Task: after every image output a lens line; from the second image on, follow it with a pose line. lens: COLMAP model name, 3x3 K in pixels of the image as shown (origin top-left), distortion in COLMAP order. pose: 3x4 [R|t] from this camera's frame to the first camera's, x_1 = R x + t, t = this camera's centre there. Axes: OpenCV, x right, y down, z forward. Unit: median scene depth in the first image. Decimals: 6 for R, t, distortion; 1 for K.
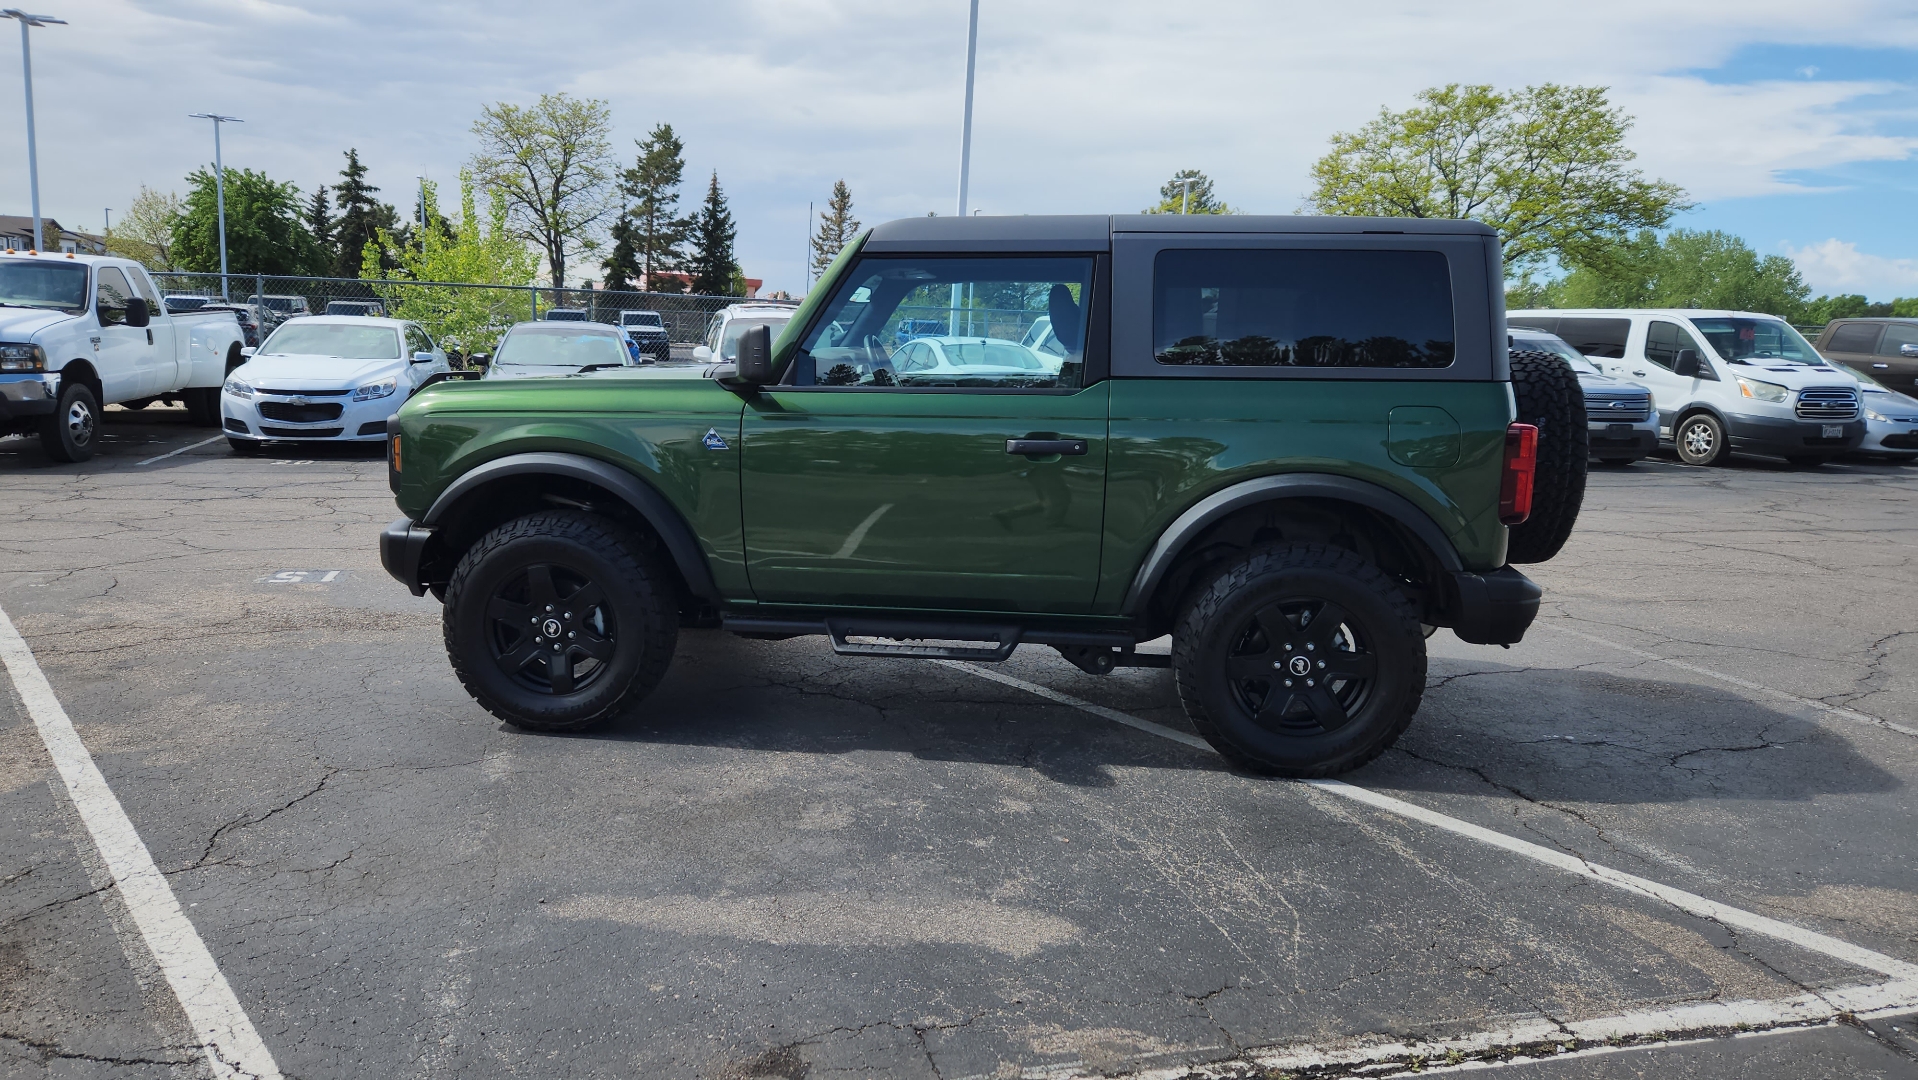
lens RADIAL K [[1282.0, 0, 919.4], [0, 1282.0, 549.9], [0, 0, 1]] dist [0.073212, -0.060566]
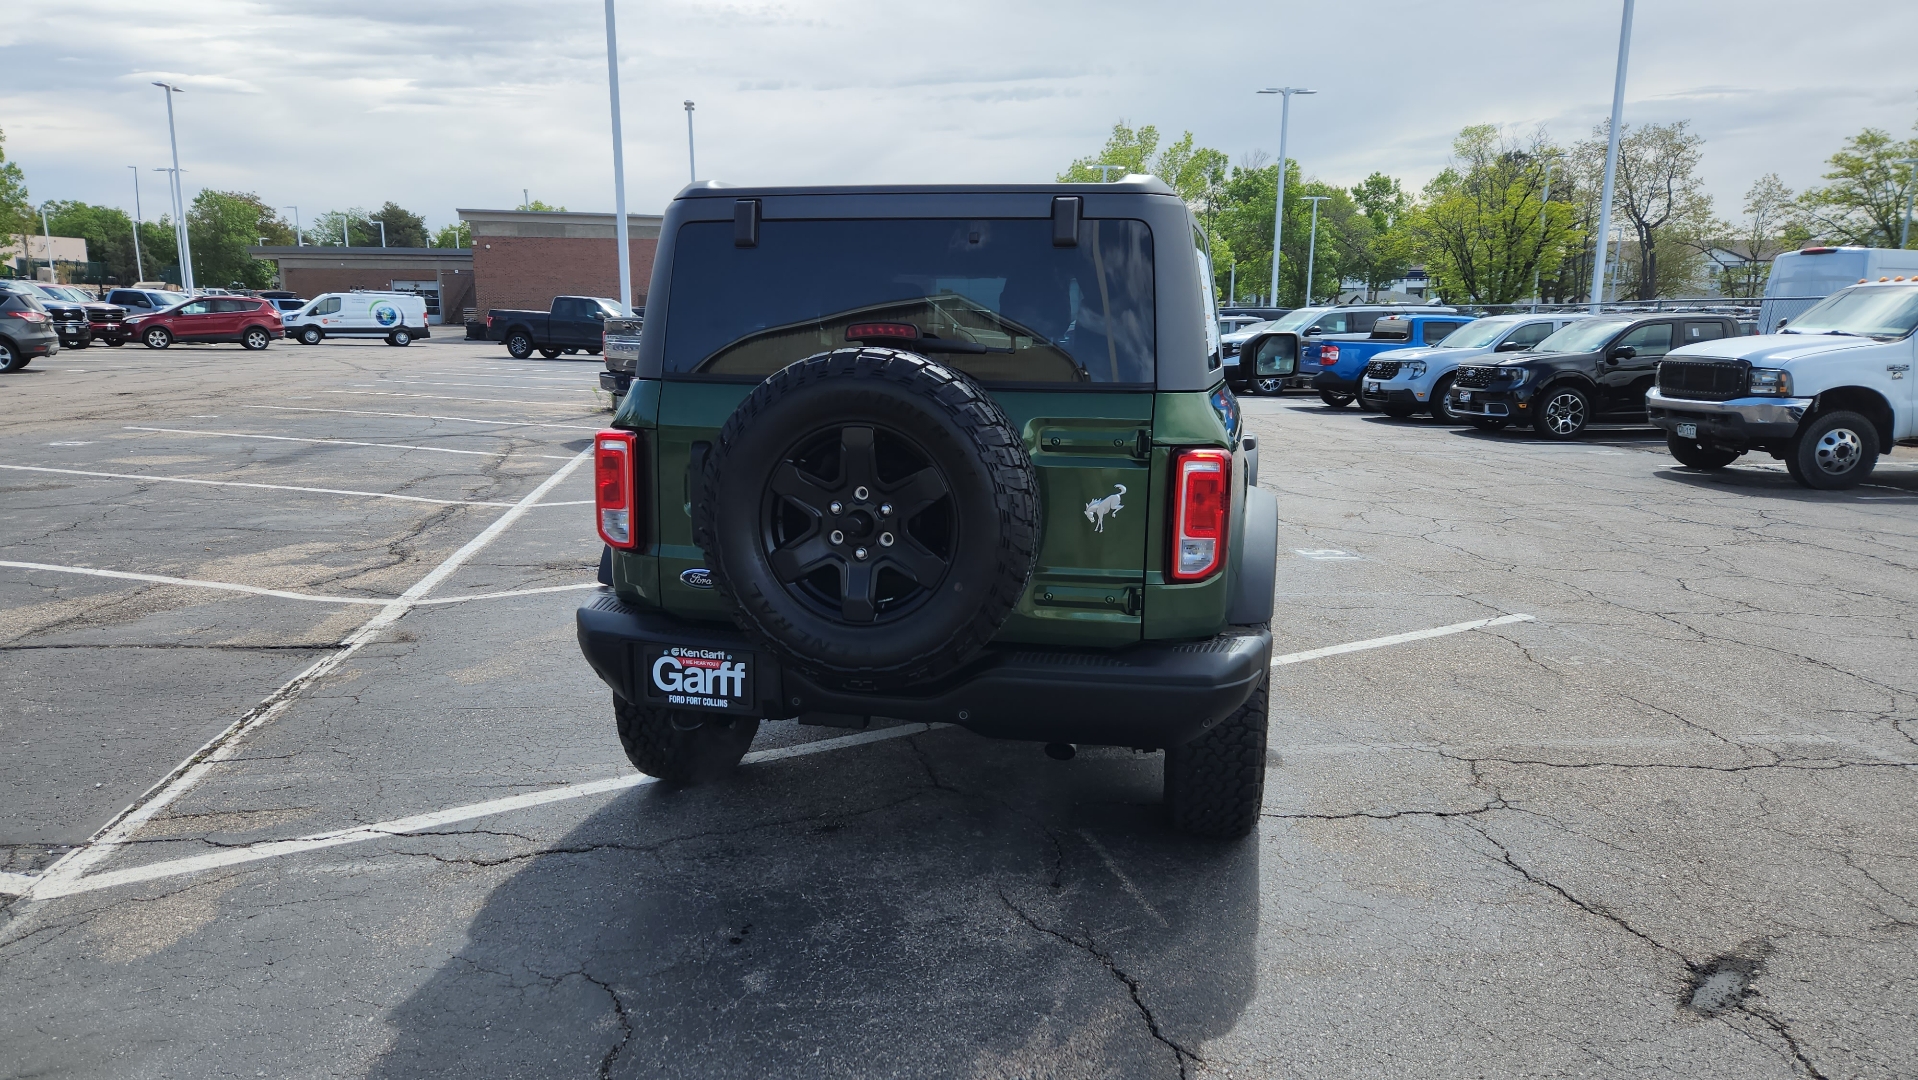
lens RADIAL K [[1285.9, 0, 920.5], [0, 1285.9, 548.9], [0, 0, 1]] dist [0.080304, -0.067315]
pose [[-0.119280, 0.144195, -0.982334, 0.135826], [-0.178127, 0.970237, 0.164048, -0.020738], [0.976751, 0.194548, -0.090045, 0.137630]]
